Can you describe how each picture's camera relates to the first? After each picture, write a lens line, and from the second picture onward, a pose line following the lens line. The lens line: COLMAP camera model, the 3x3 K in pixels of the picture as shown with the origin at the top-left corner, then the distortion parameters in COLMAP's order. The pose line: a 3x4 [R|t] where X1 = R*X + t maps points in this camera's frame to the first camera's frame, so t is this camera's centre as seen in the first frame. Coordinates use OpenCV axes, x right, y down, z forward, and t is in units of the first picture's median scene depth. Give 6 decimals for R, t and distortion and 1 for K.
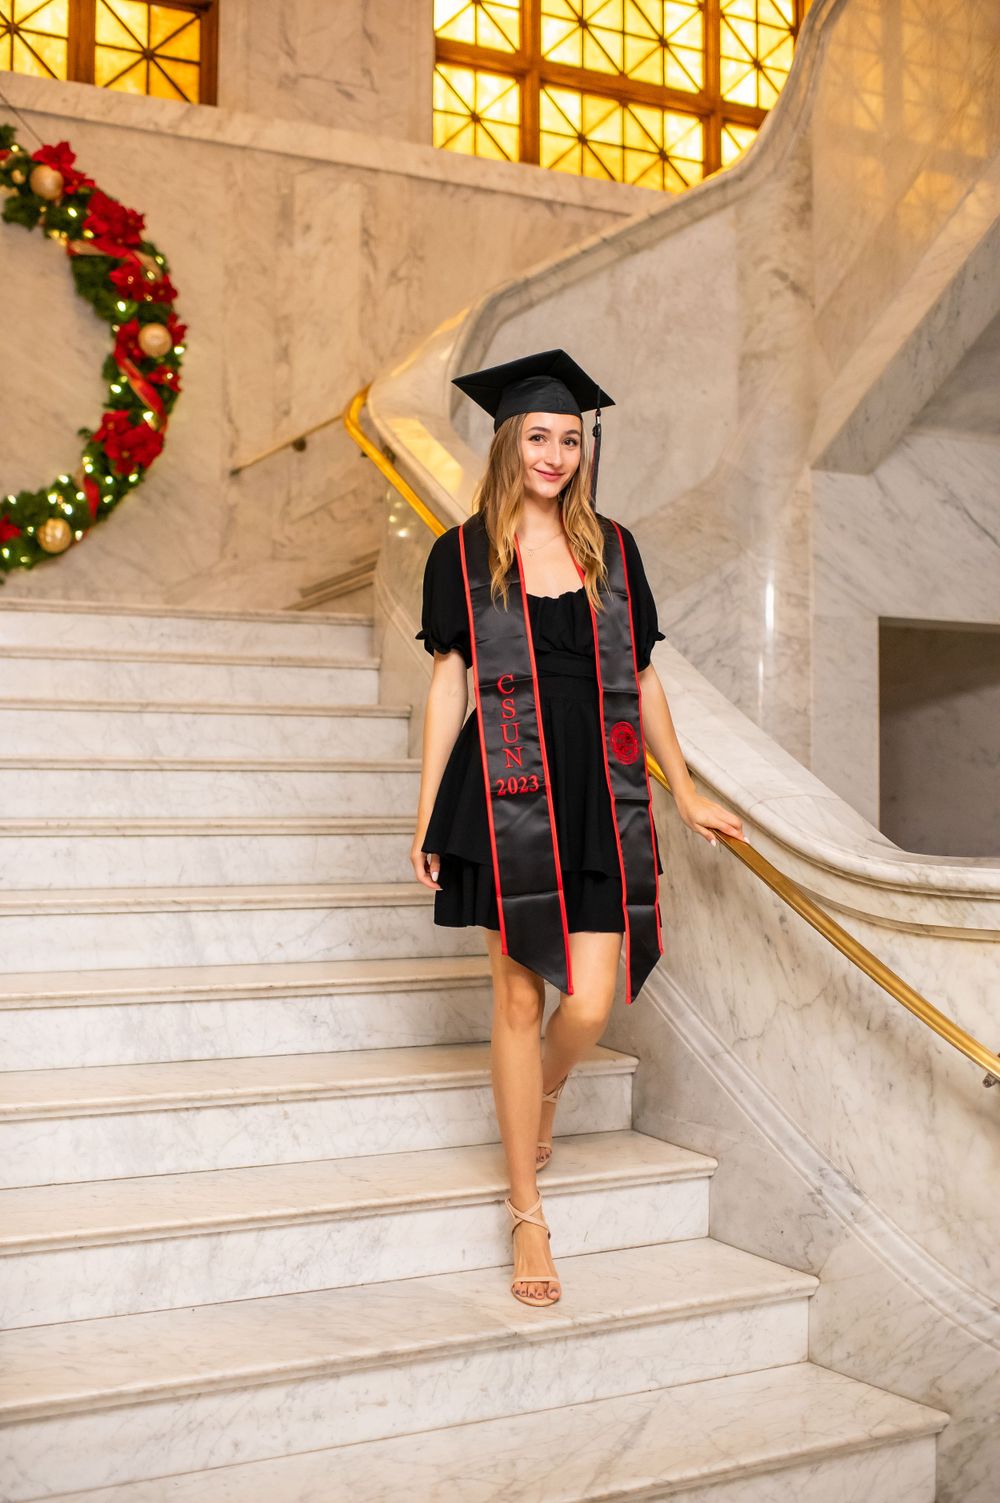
lens RADIAL K [[1487.2, 0, 500.0], [0, 1487.2, 751.5], [0, 0, 1]] dist [-0.082597, 0.037593]
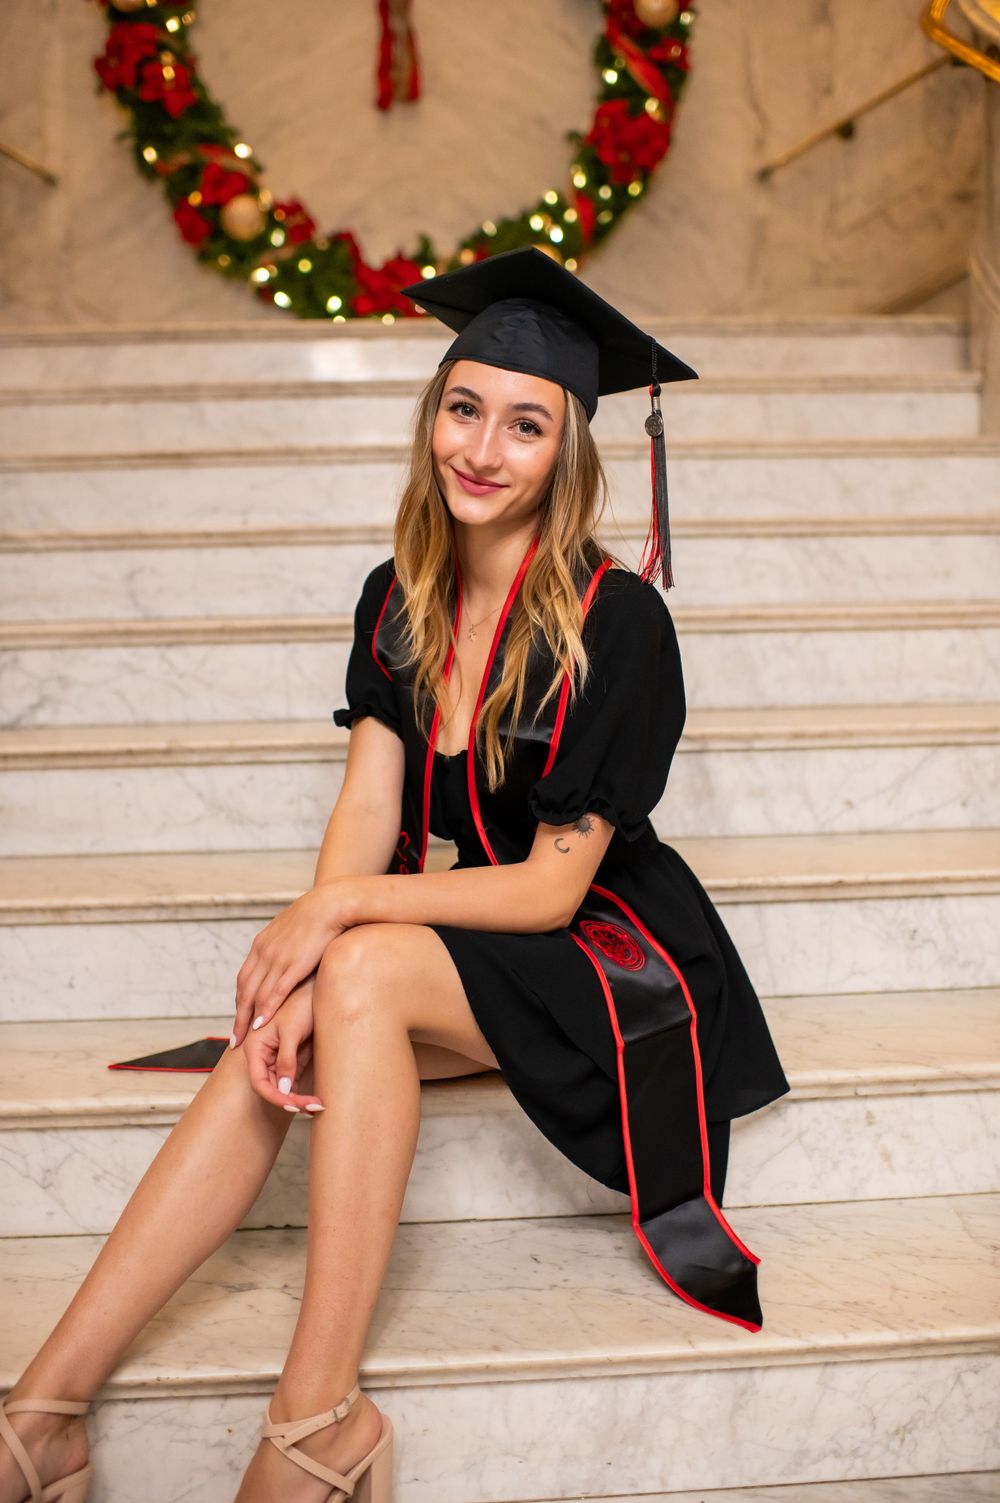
lens RADIAL K [[1487.2, 0, 500.0], [0, 1487.2, 751.5], [0, 0, 1]] dist [-0.082597, 0.037593]
pose [[0.937000, 0.011829, -0.349128, -0.068710], [0.033638, 0.991727, 0.123881, 0.026041], [0.347705, -0.127821, 0.928850, 0.370051]]
